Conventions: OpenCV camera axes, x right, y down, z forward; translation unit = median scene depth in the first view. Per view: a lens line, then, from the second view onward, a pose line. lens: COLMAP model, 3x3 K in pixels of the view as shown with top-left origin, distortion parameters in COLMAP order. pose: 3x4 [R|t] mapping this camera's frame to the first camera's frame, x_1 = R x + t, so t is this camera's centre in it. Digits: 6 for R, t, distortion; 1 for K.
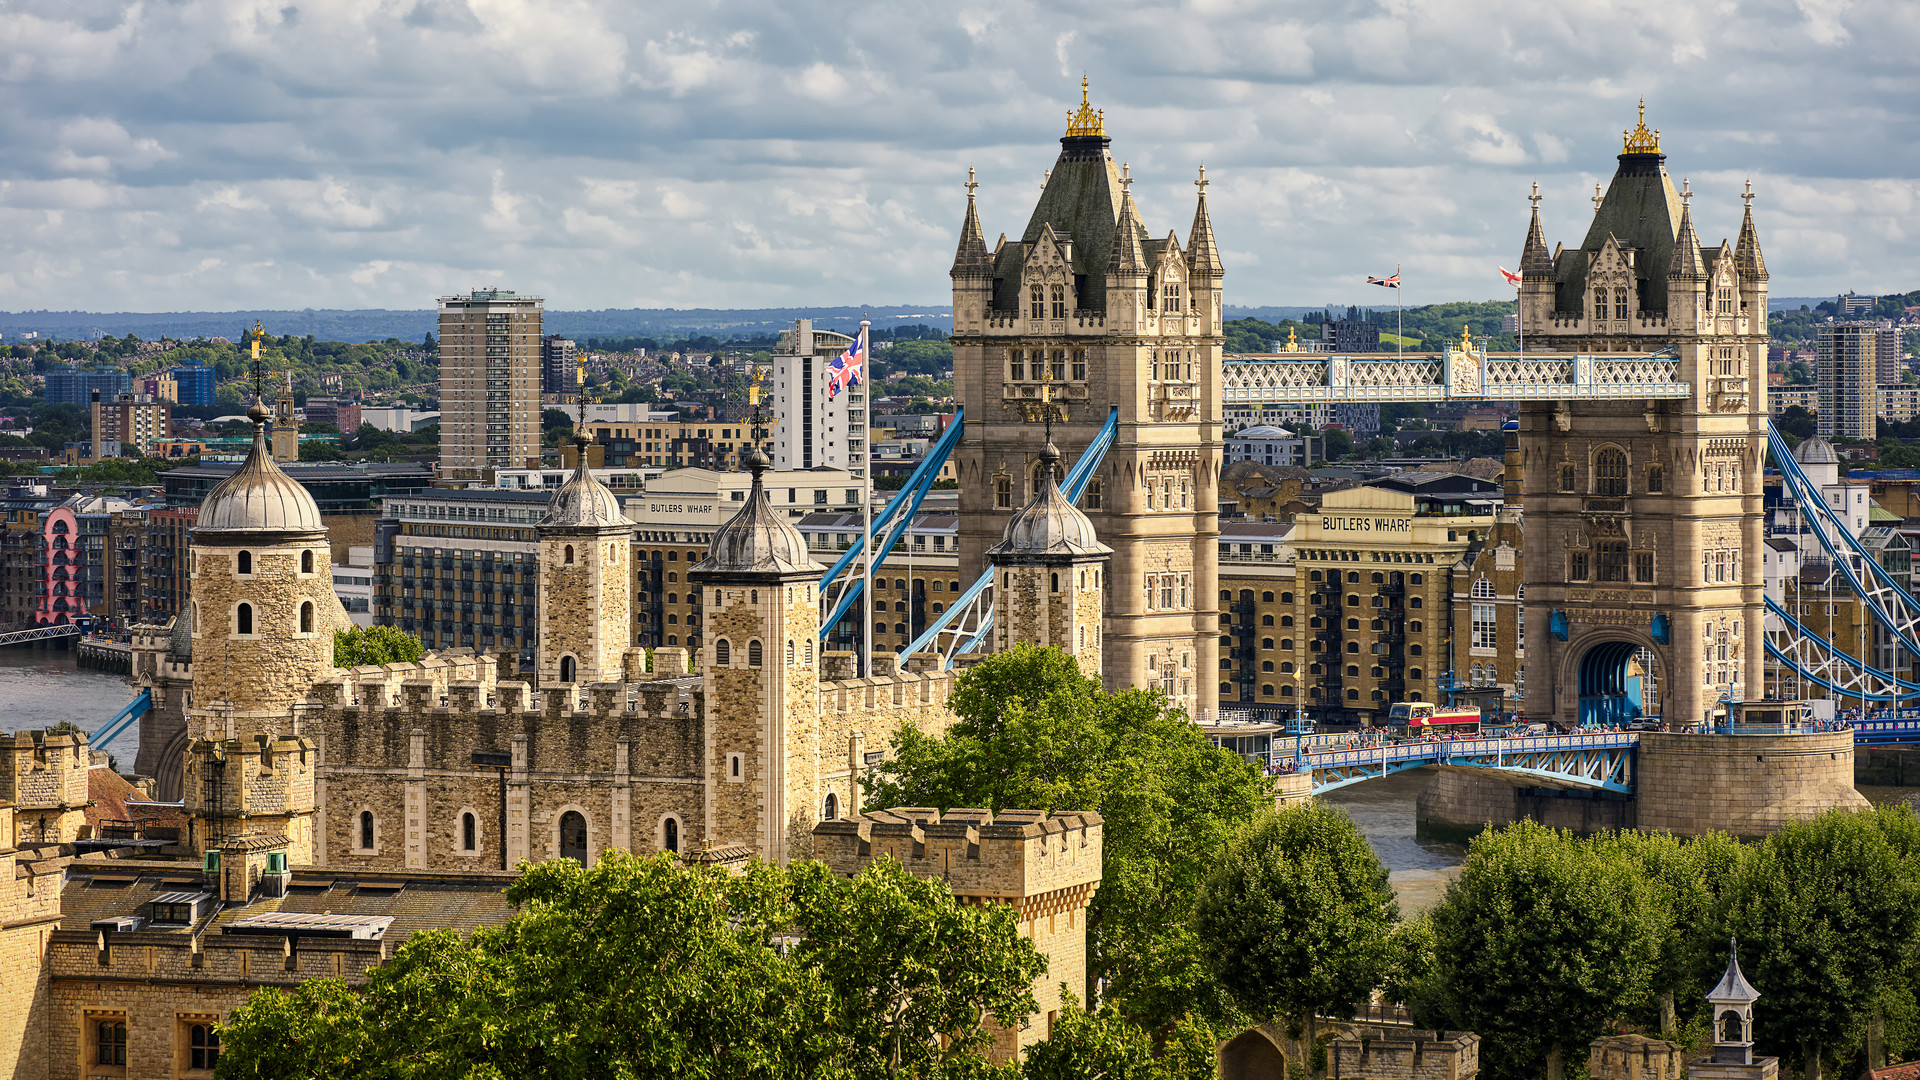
lens RADIAL K [[6225.6, 0, 959.2], [0, 6225.6, 539.6], [0, 0, 1]] dist [0.232137, 0.000000]
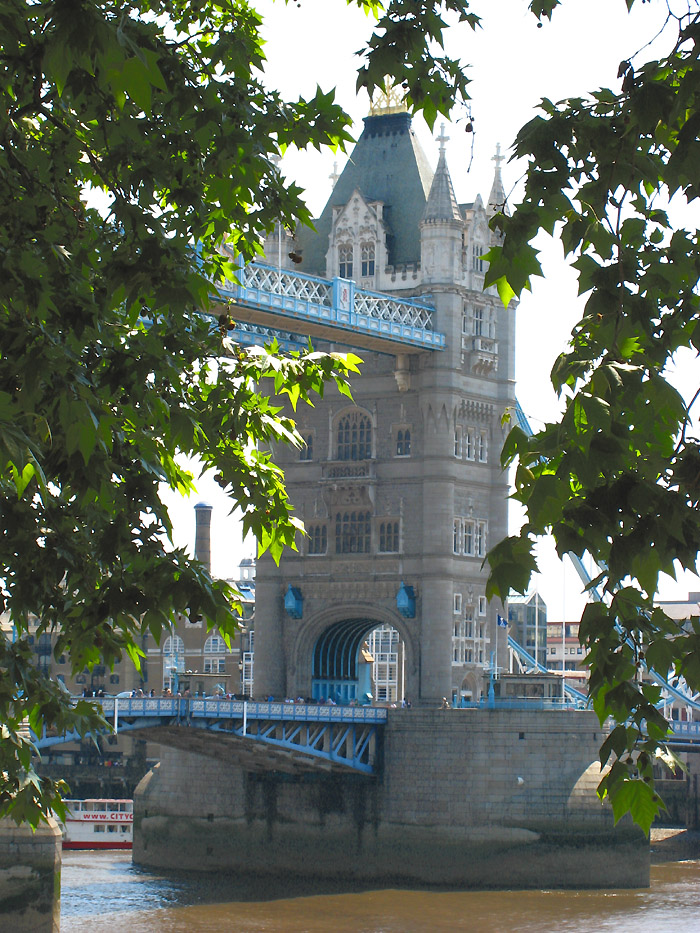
lens RADIAL K [[2835.8, 0, 350.4], [0, 2835.8, 466.0], [0, 0, 1]] dist [-0.077344, 0.000000]
pose [[0.984147, 0.037869, 0.173263, 0.030309], [-0.017035, 0.992605, -0.120187, 0.045165], [-0.176533, 0.115330, 0.977515, 0.586978]]
